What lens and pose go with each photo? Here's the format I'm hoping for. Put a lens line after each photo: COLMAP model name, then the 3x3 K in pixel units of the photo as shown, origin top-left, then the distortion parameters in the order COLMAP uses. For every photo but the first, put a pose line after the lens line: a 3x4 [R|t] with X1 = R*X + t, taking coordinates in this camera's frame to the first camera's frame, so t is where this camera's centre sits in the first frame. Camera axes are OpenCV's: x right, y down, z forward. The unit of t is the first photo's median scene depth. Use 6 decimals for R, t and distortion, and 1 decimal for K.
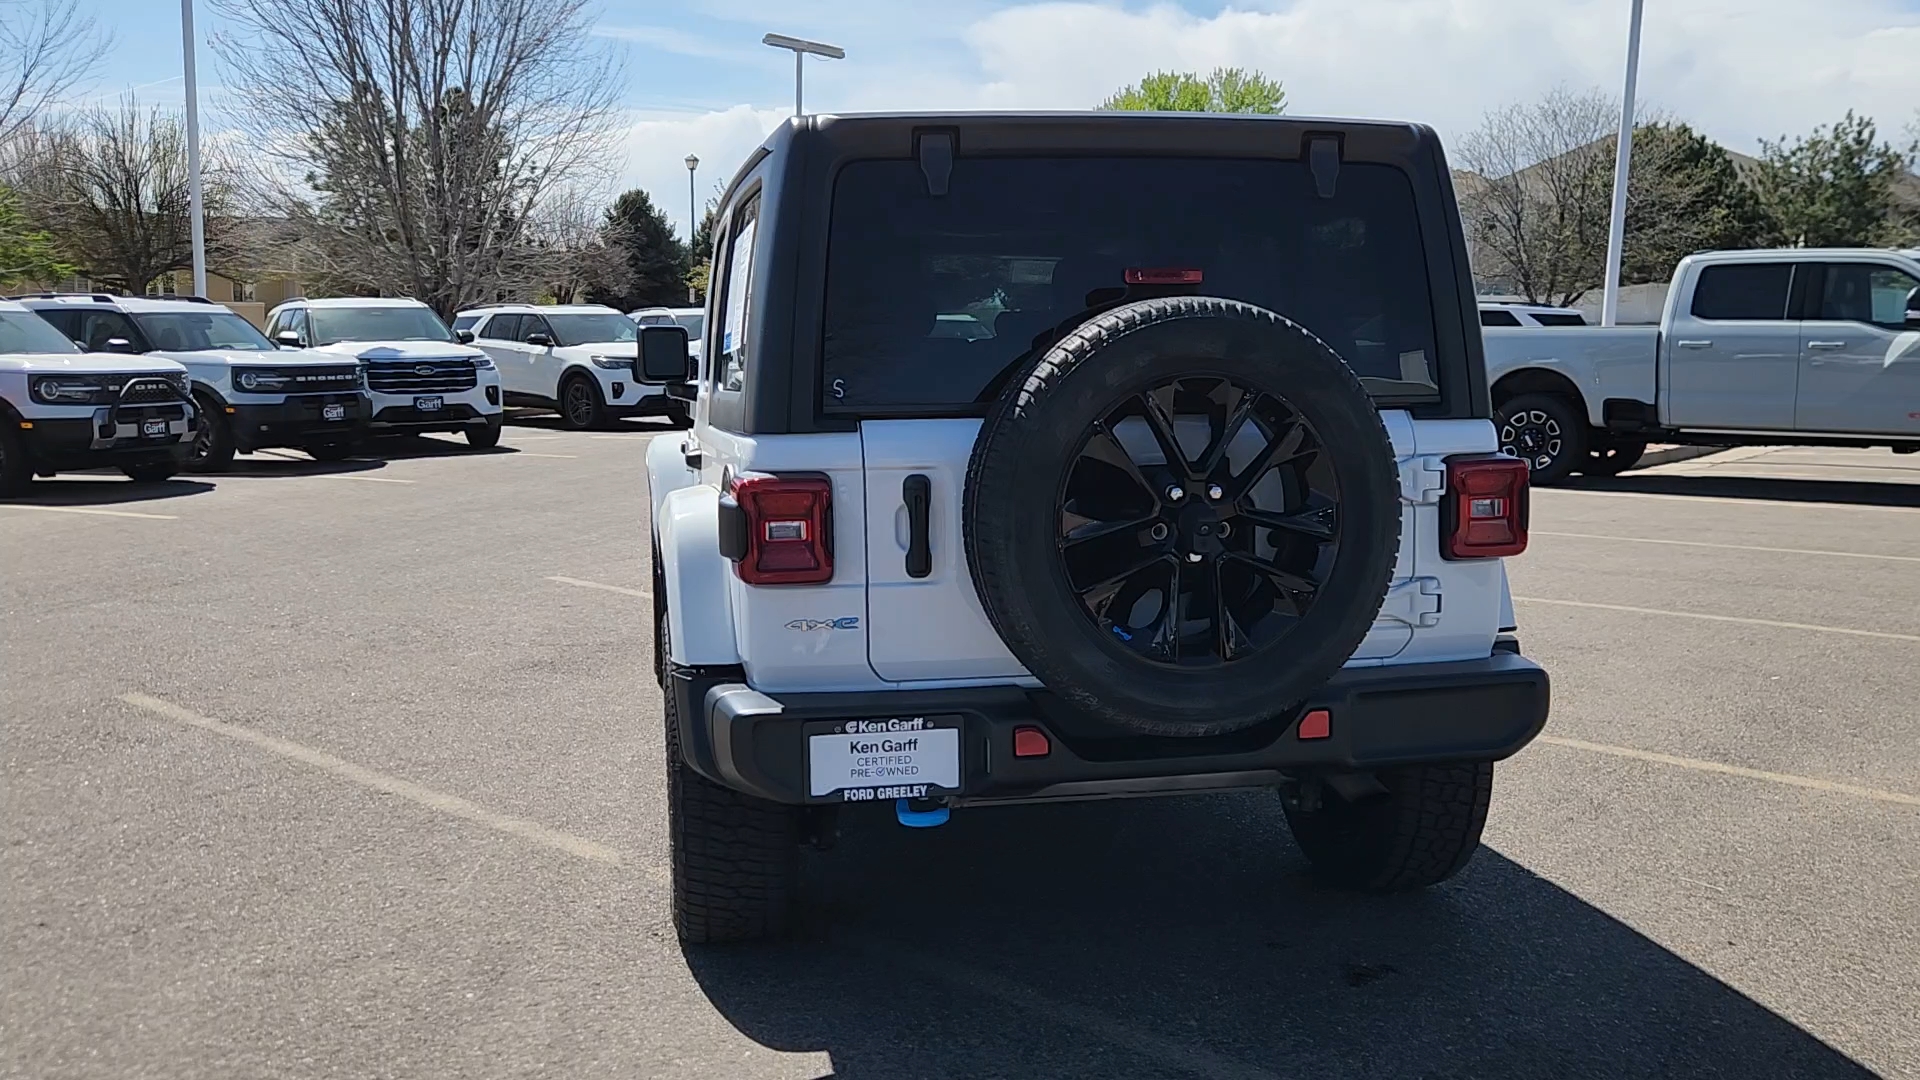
lens RADIAL K [[1628.6, 0, 949.7], [0, 1628.6, 545.3], [0, 0, 1]] dist [0.033735, -0.016493]
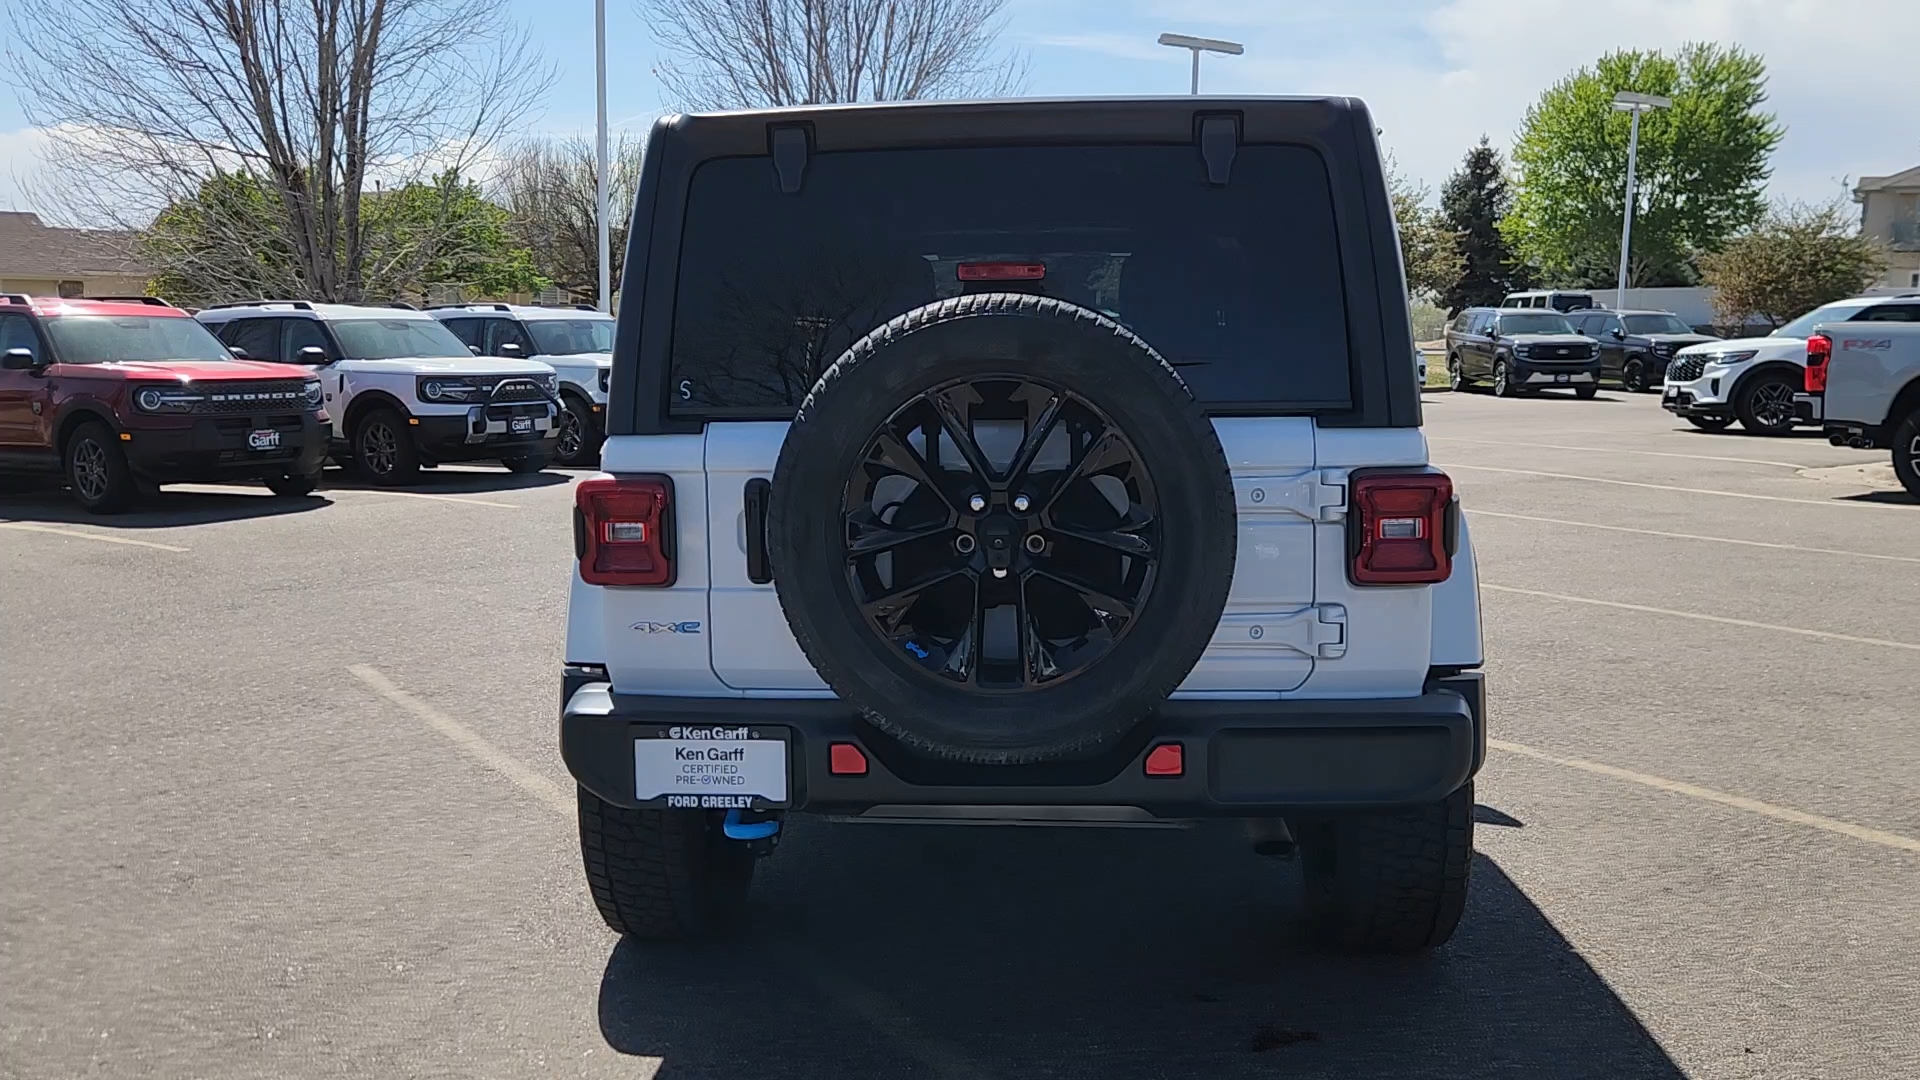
lens RADIAL K [[1633.3, 0, 941.1], [0, 1633.3, 547.2], [0, 0, 1]] dist [0.021574, -0.003166]
pose [[0.963684, 0.029512, -0.265410, 0.311832], [-0.029582, 0.999555, 0.003736, -0.008188], [0.265402, 0.004251, 0.964128, 0.076466]]
